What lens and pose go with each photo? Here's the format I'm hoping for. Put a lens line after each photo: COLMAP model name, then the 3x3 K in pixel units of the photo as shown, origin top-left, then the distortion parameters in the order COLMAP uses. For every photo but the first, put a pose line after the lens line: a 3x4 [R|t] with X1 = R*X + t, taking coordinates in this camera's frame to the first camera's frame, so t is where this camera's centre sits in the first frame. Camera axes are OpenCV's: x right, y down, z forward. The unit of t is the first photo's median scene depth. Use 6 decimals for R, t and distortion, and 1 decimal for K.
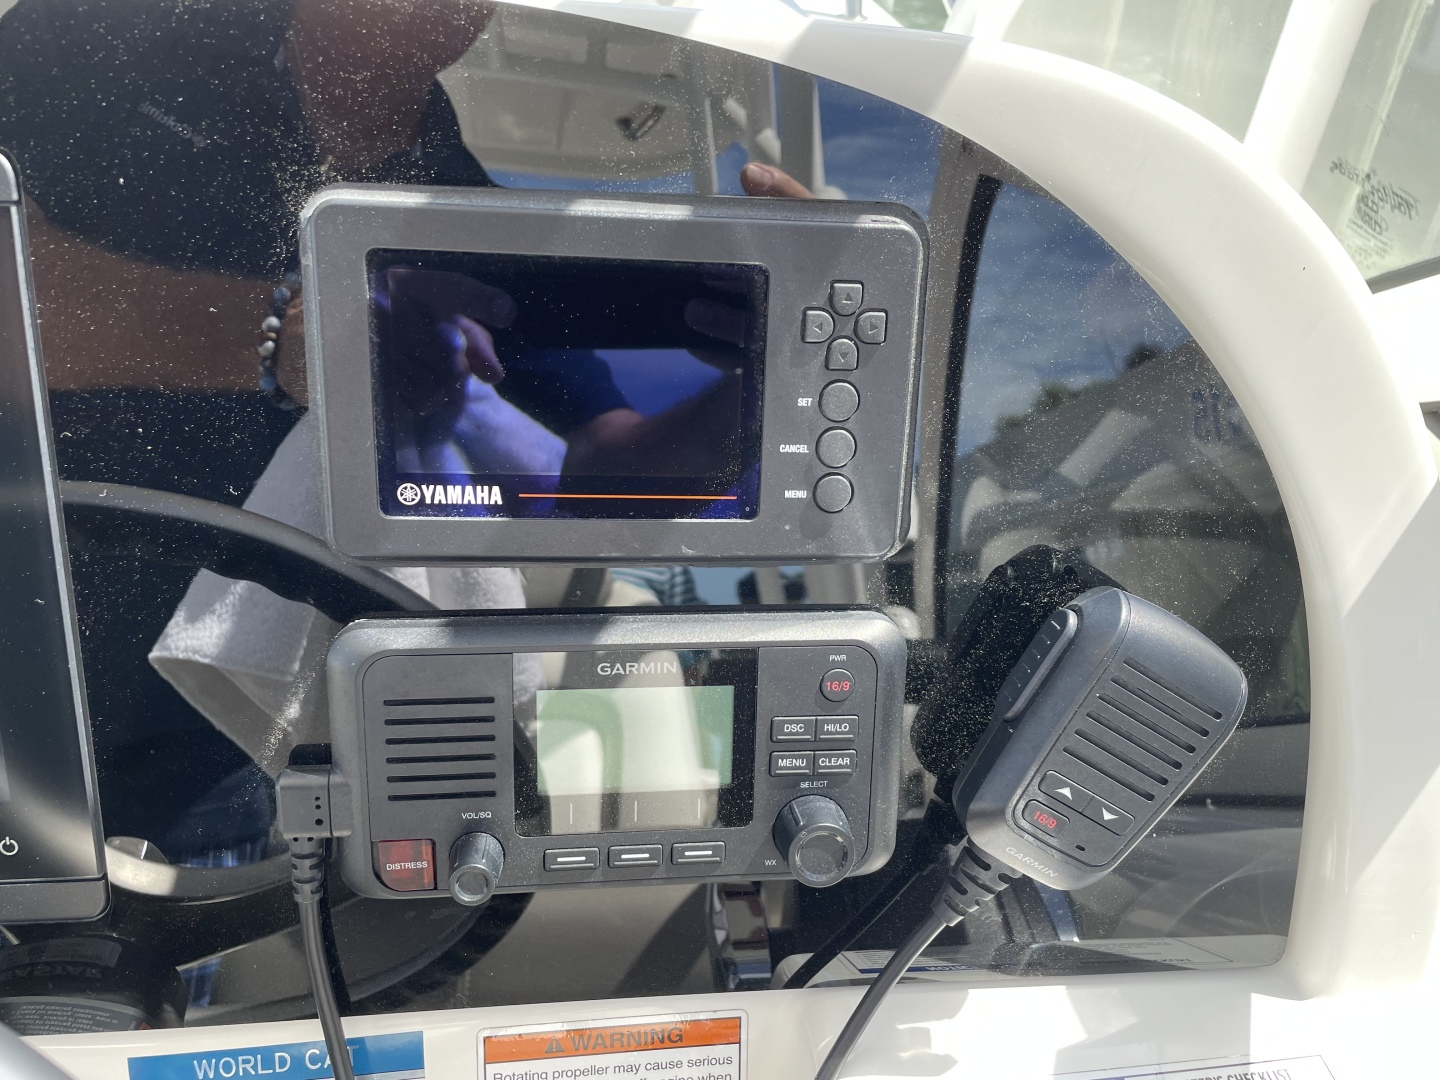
lens RADIAL K [[1079.9, 0, 723.5], [0, 1079.9, 540.5], [0, 0, 1]] dist [0.060366, -0.087943]
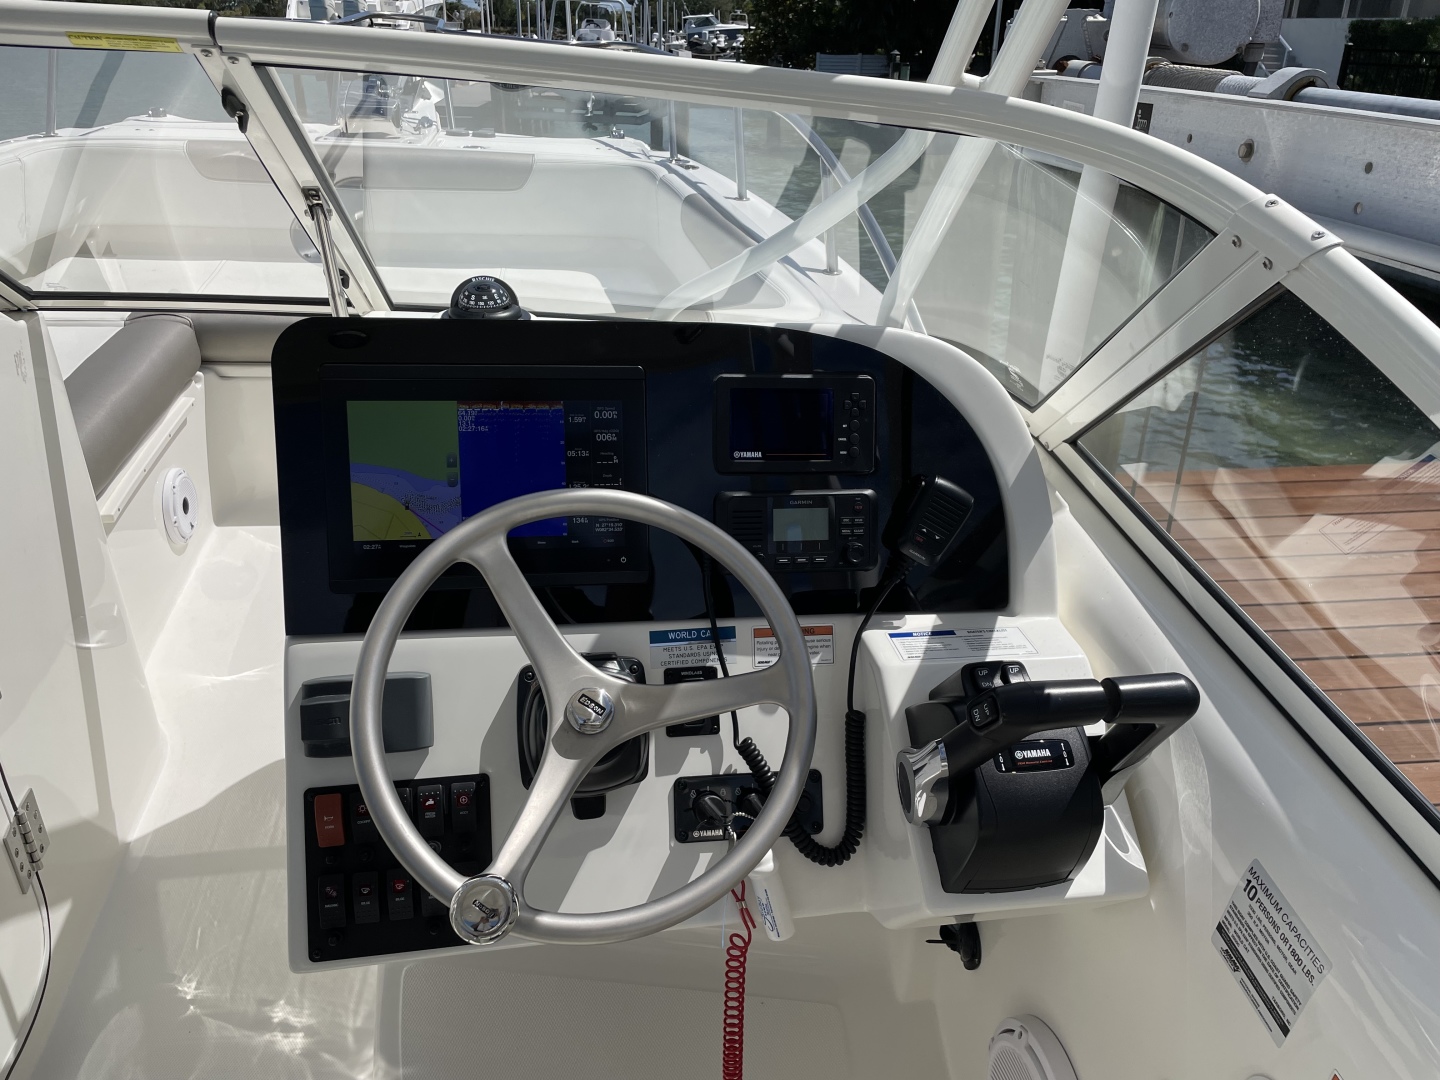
lens RADIAL K [[1079.9, 0, 724.1], [0, 1079.9, 548.2], [0, 0, 1]] dist [0.060366, -0.087943]
pose [[0.999030, -0.039893, 0.018658, -0.386451], [0.042179, 0.988560, -0.144807, 0.735698], [-0.012668, 0.145454, 0.989284, -2.355190]]
